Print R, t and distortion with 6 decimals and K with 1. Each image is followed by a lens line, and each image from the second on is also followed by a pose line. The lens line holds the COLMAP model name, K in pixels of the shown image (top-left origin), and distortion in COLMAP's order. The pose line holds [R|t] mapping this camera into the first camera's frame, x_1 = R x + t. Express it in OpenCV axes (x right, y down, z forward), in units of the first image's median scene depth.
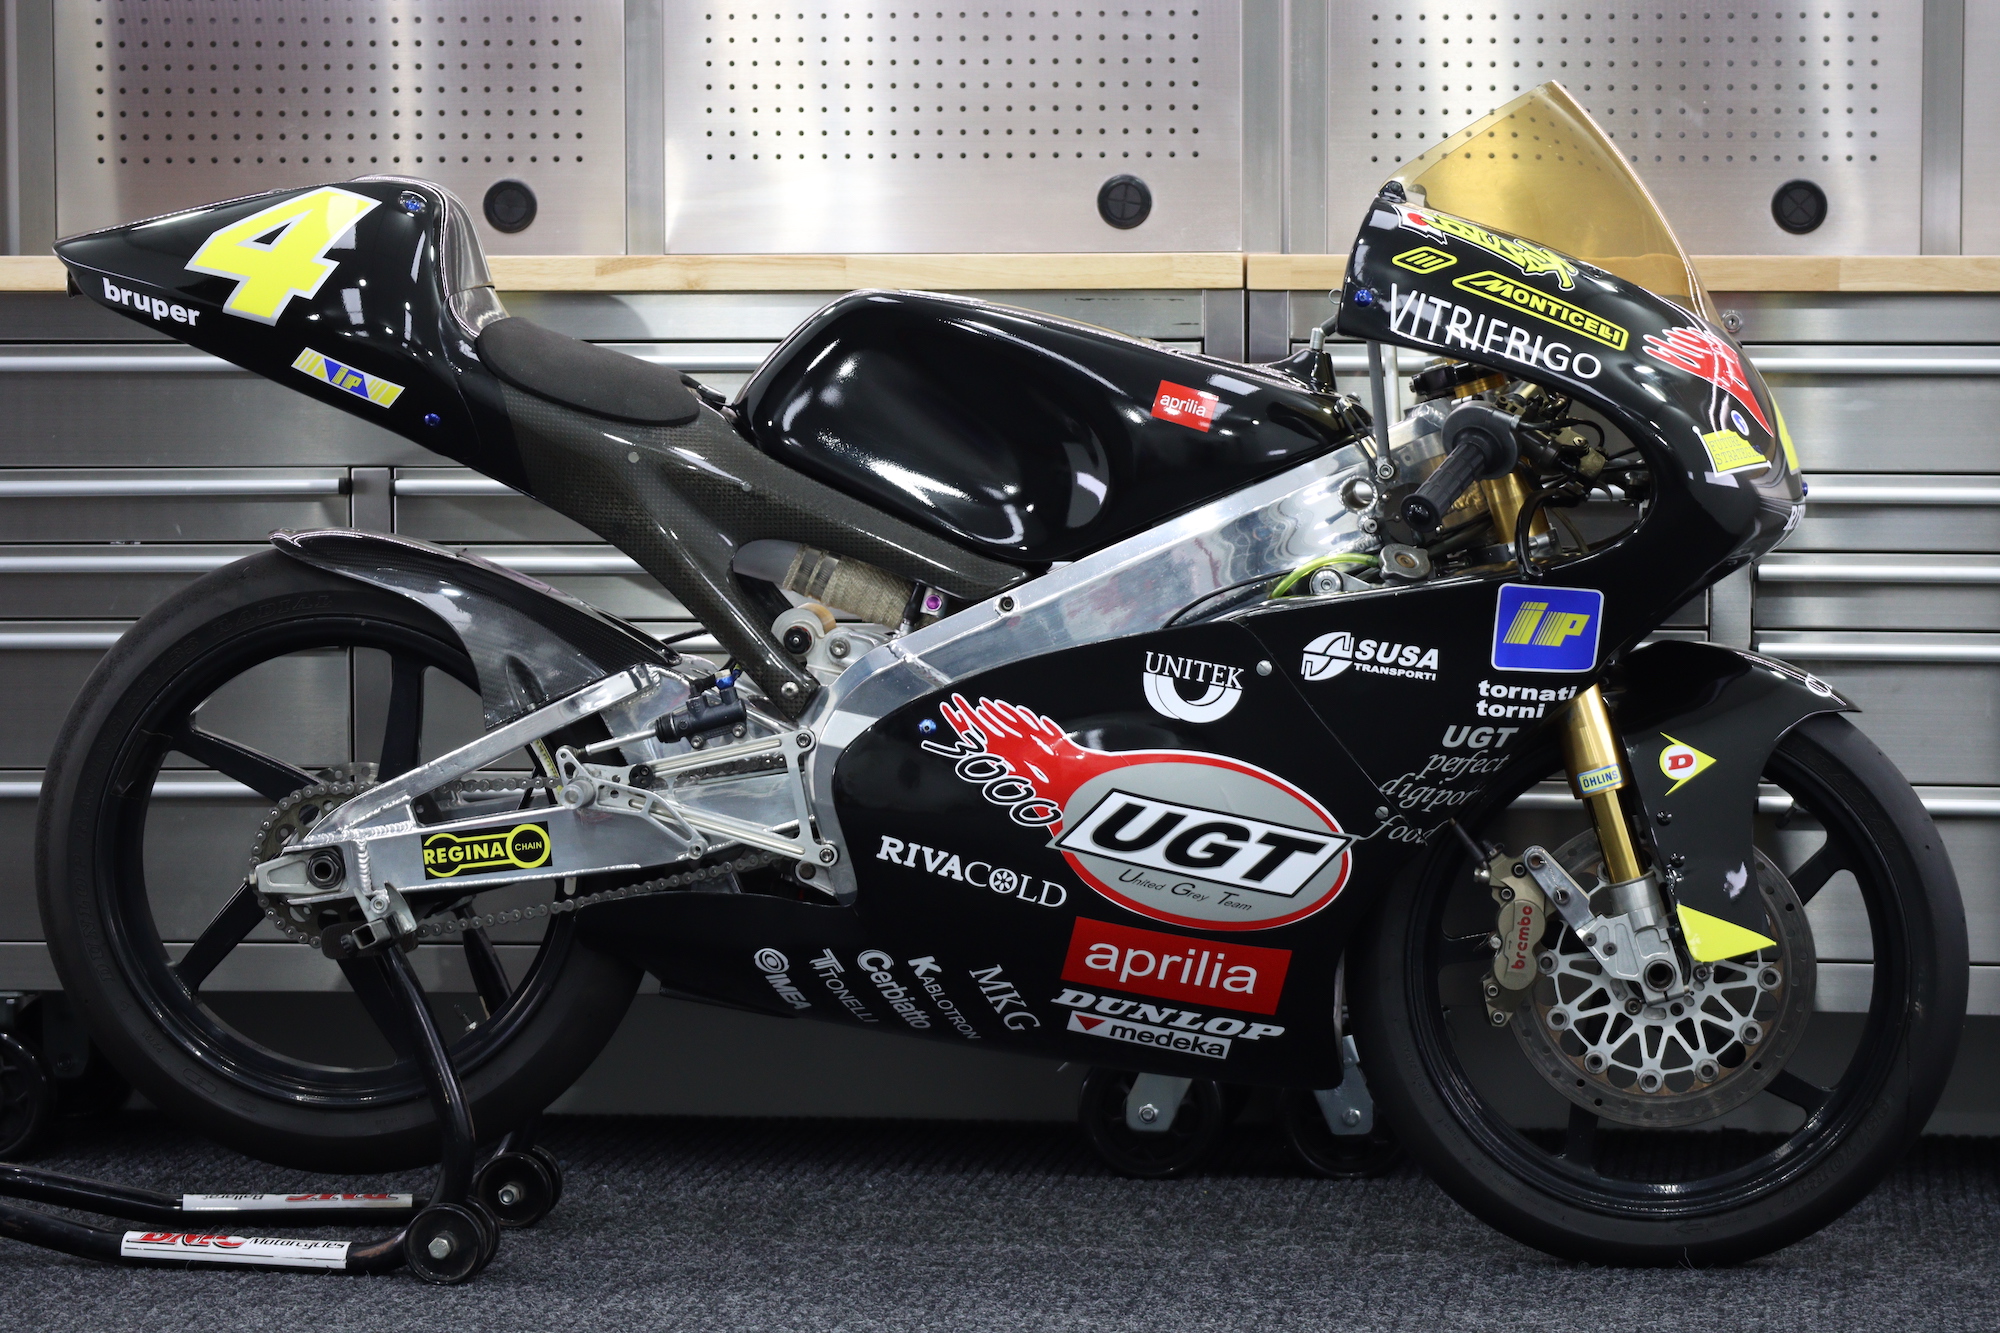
lens RADIAL K [[6979.6, 0, 987.5], [0, 6979.6, 673.9], [0, 0, 1]] dist [0.088008, 0.000000]
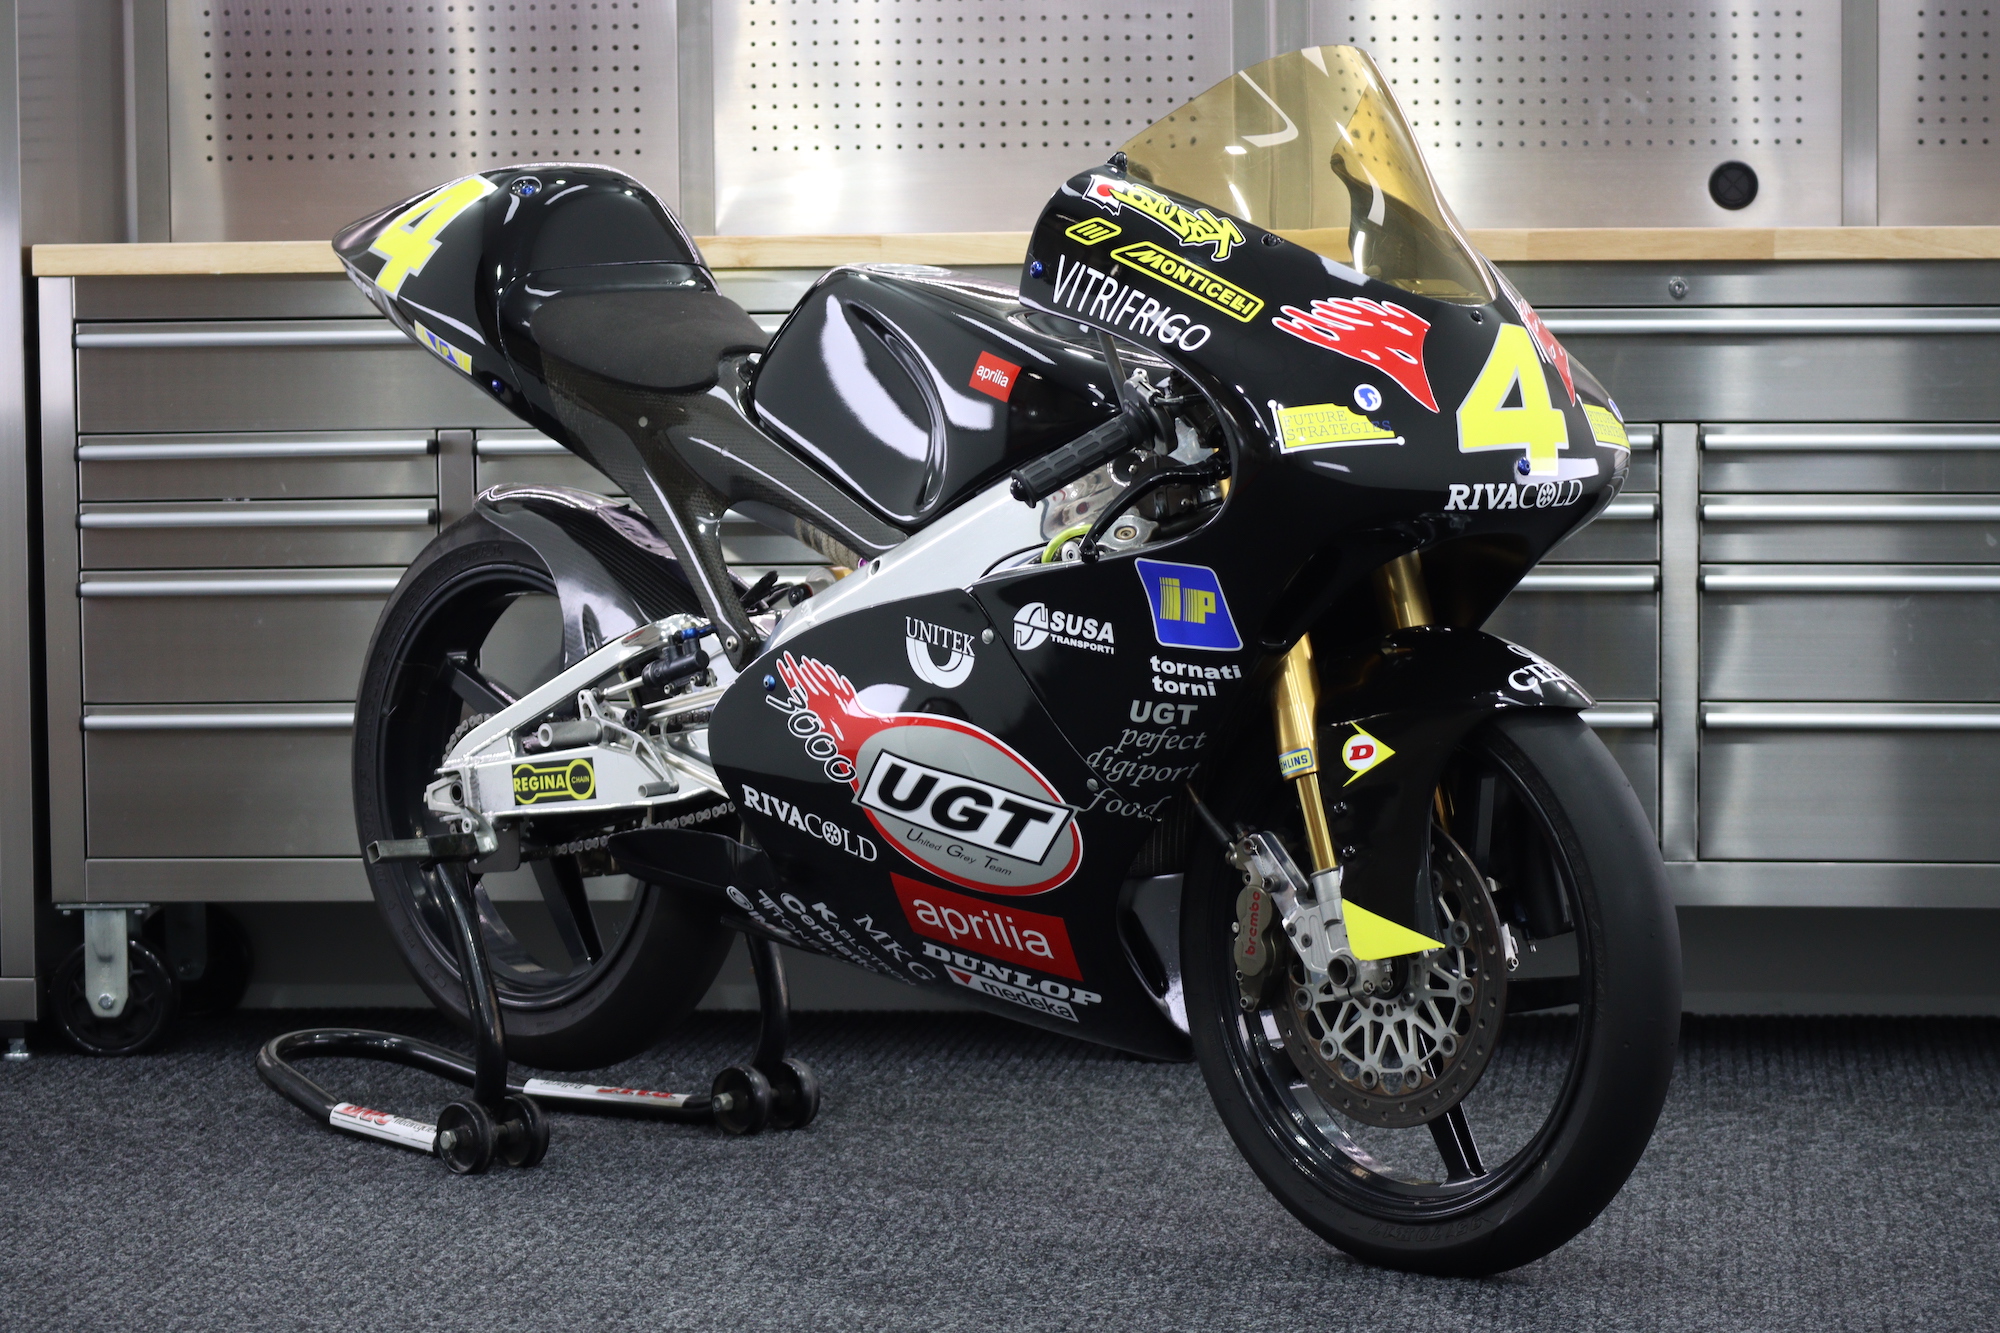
lens RADIAL K [[6079.3, 0, 1037.0], [0, 6079.3, 662.3], [0, 0, 1]] dist [-0.078798, 0.000000]
pose [[0.766647, 0.034969, -0.641116, 0.604710], [-0.029783, 0.999378, 0.018895, -0.013796], [0.641378, 0.004608, 0.767211, 0.325804]]
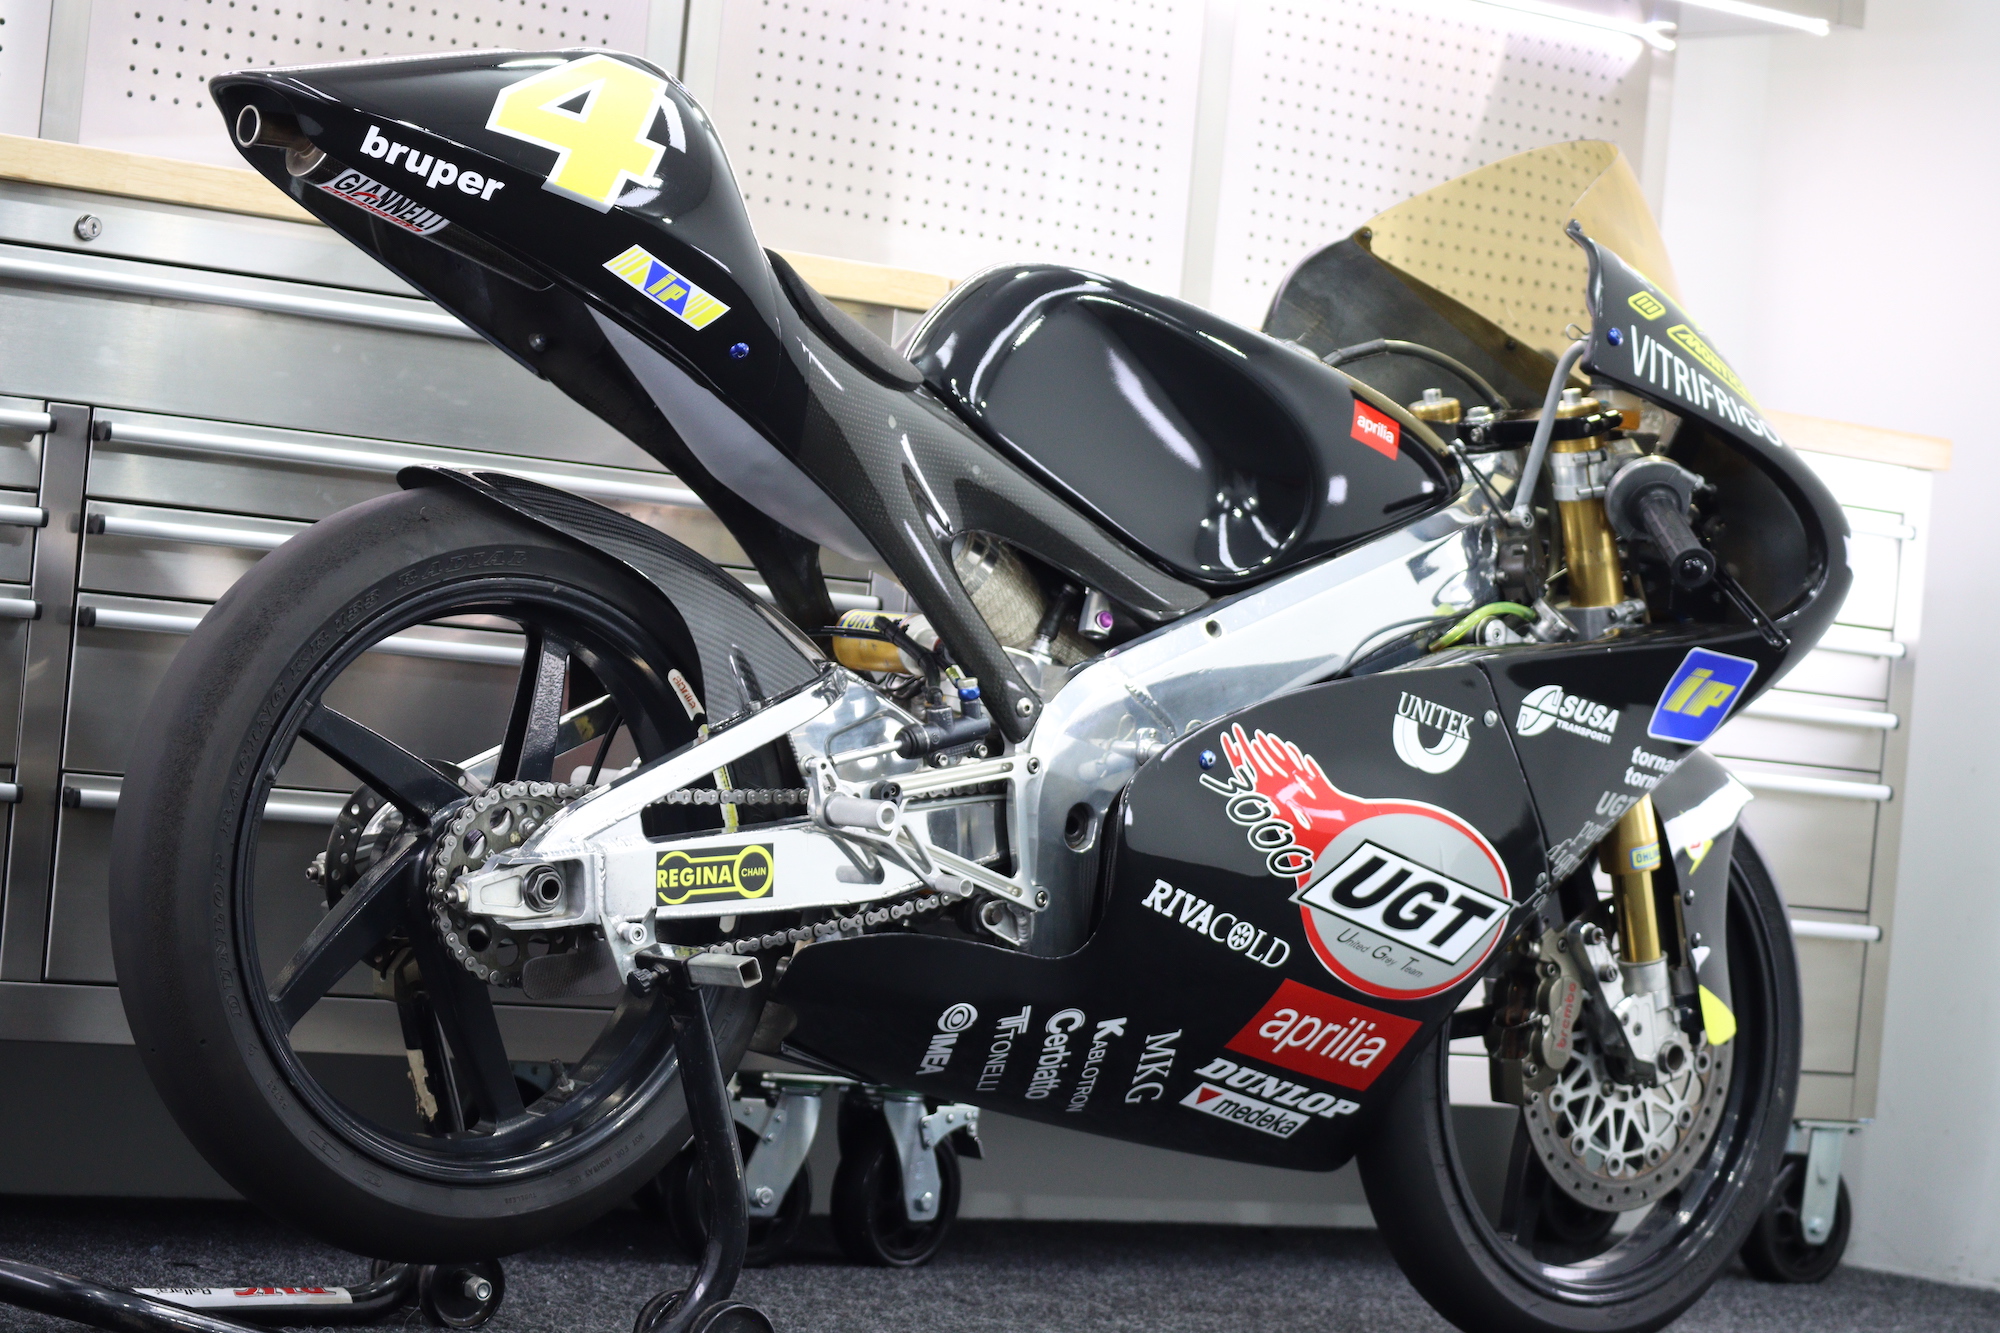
lens RADIAL K [[5413.4, 0, 1003.2], [0, 5413.4, 656.0], [0, 0, 1]] dist [-0.222684, 0.000000]
pose [[0.704492, 0.076101, 0.705620, -0.511657], [-0.048030, 0.997067, -0.059581, 0.036649], [-0.708085, 0.008084, 0.706081, 0.531616]]
